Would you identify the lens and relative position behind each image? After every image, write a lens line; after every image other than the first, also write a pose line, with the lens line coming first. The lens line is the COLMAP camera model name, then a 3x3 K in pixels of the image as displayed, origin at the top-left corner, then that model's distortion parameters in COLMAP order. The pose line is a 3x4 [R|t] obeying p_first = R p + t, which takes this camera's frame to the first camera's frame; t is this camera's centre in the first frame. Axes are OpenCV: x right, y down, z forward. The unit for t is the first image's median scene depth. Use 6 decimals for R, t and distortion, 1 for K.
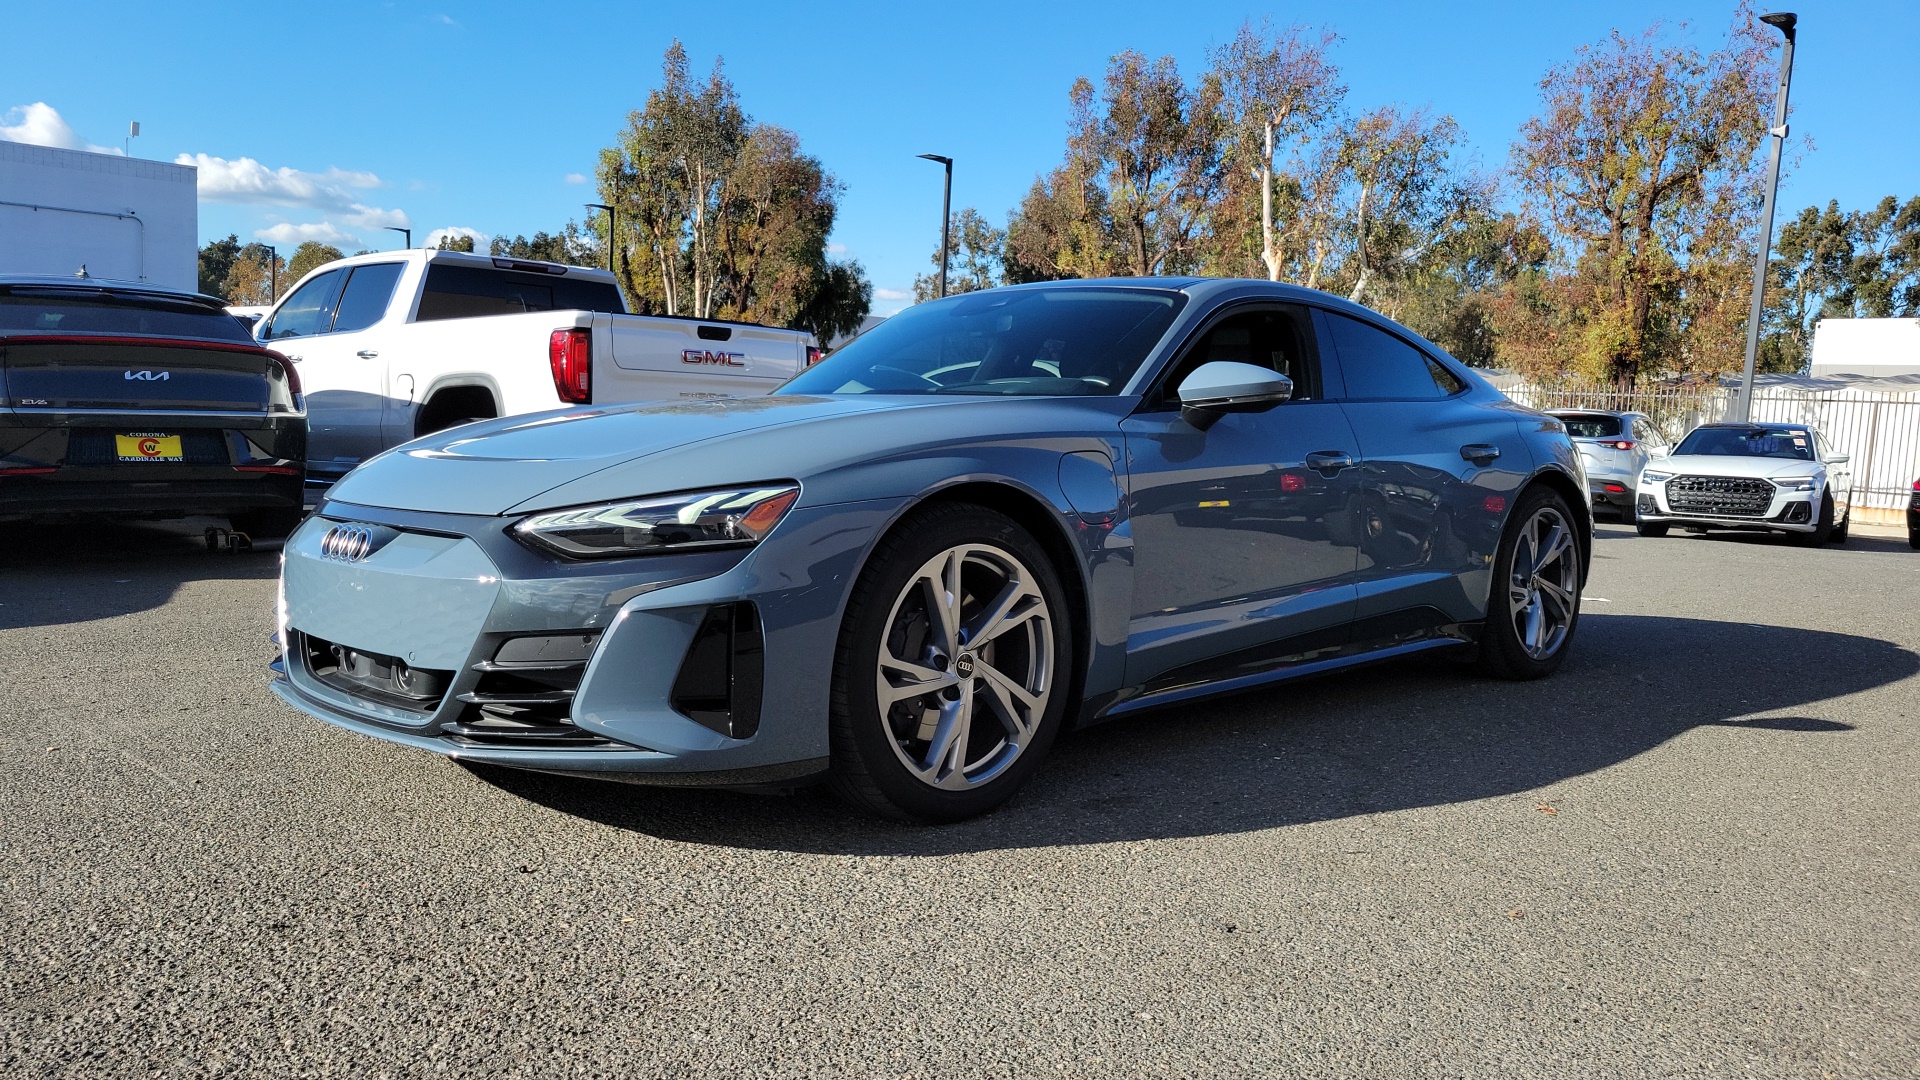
lens RADIAL K [[1474.7, 0, 960.0], [0, 1474.7, 540.0], [0, 0, 1]] dist [0.004313, 0.002924]
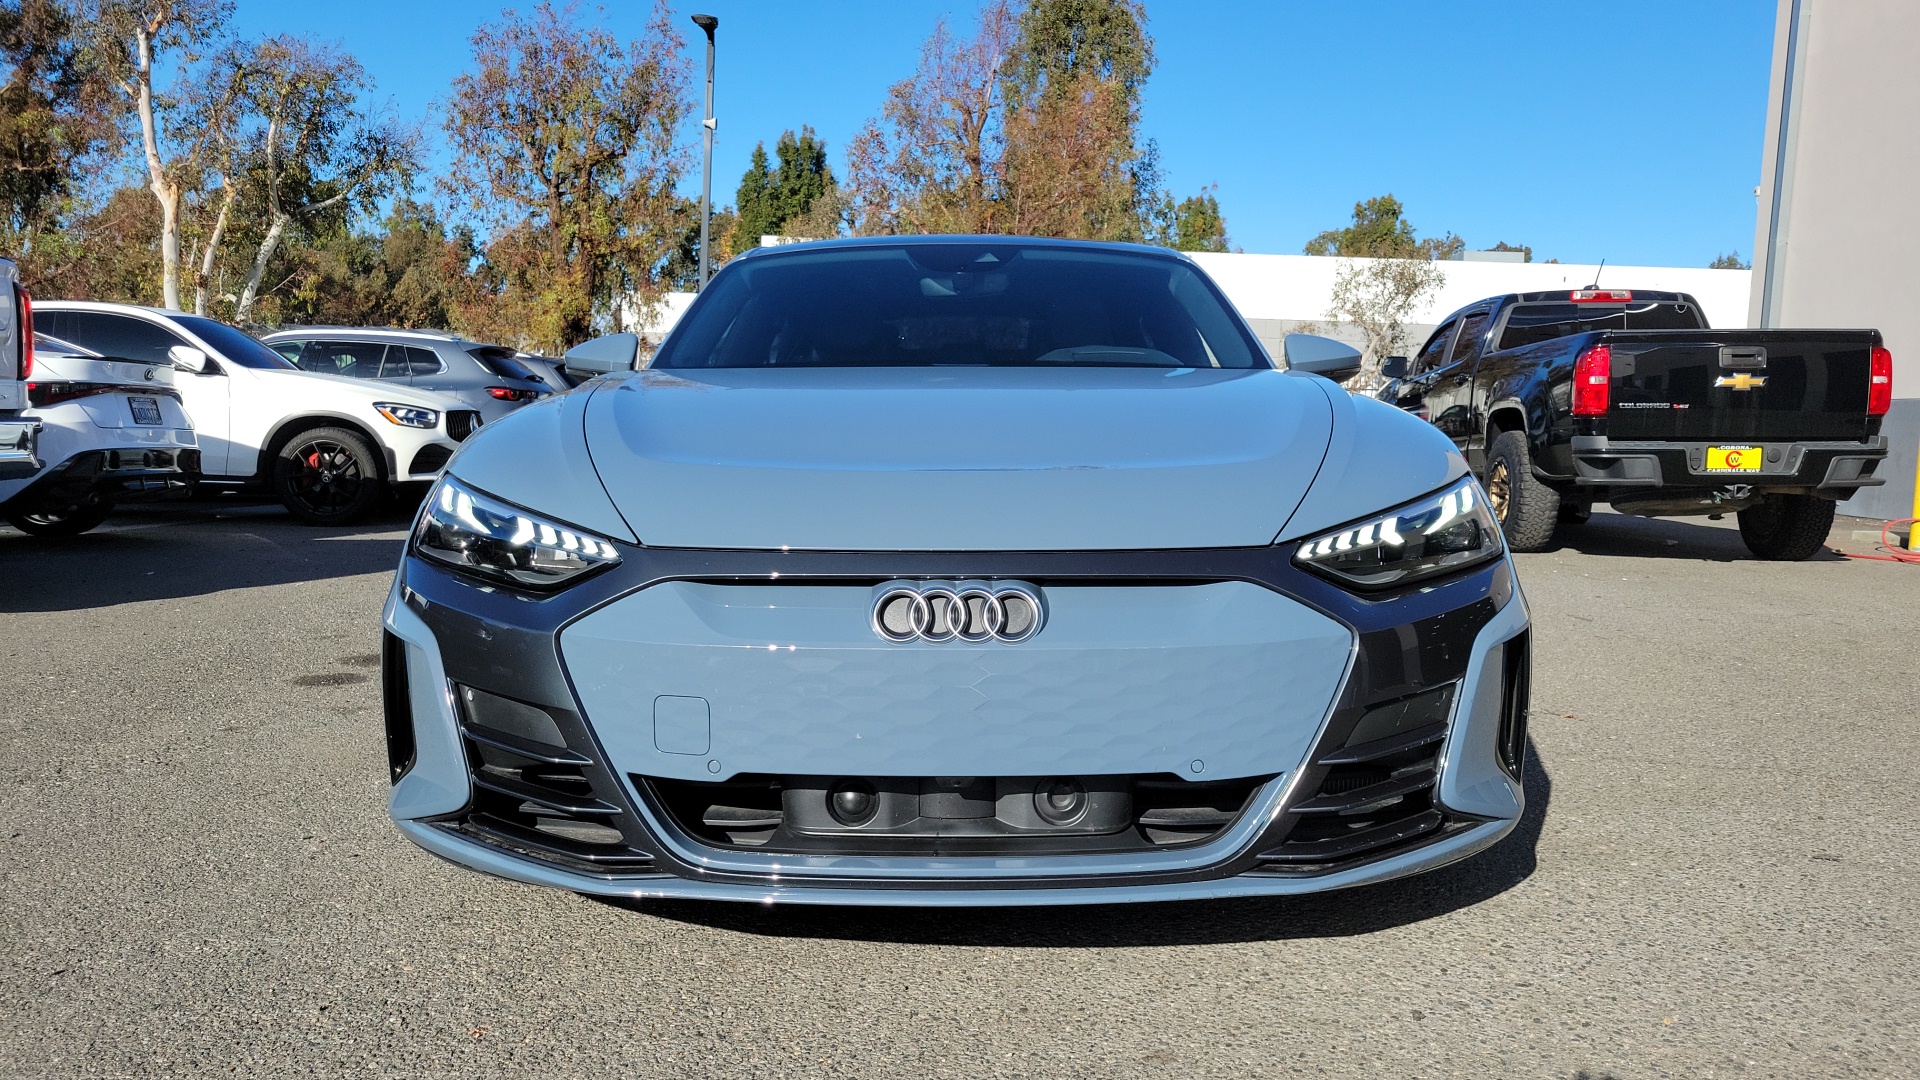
lens RADIAL K [[1479.3, 0, 960.0], [0, 1479.3, 540.0], [0, 0, 1]] dist [-0.006116, -0.008549]
pose [[0.651804, -0.082266, 0.753912, -0.148460], [0.061720, 0.996556, 0.055382, -0.010575], [-0.755872, 0.010433, 0.654637, 0.103350]]
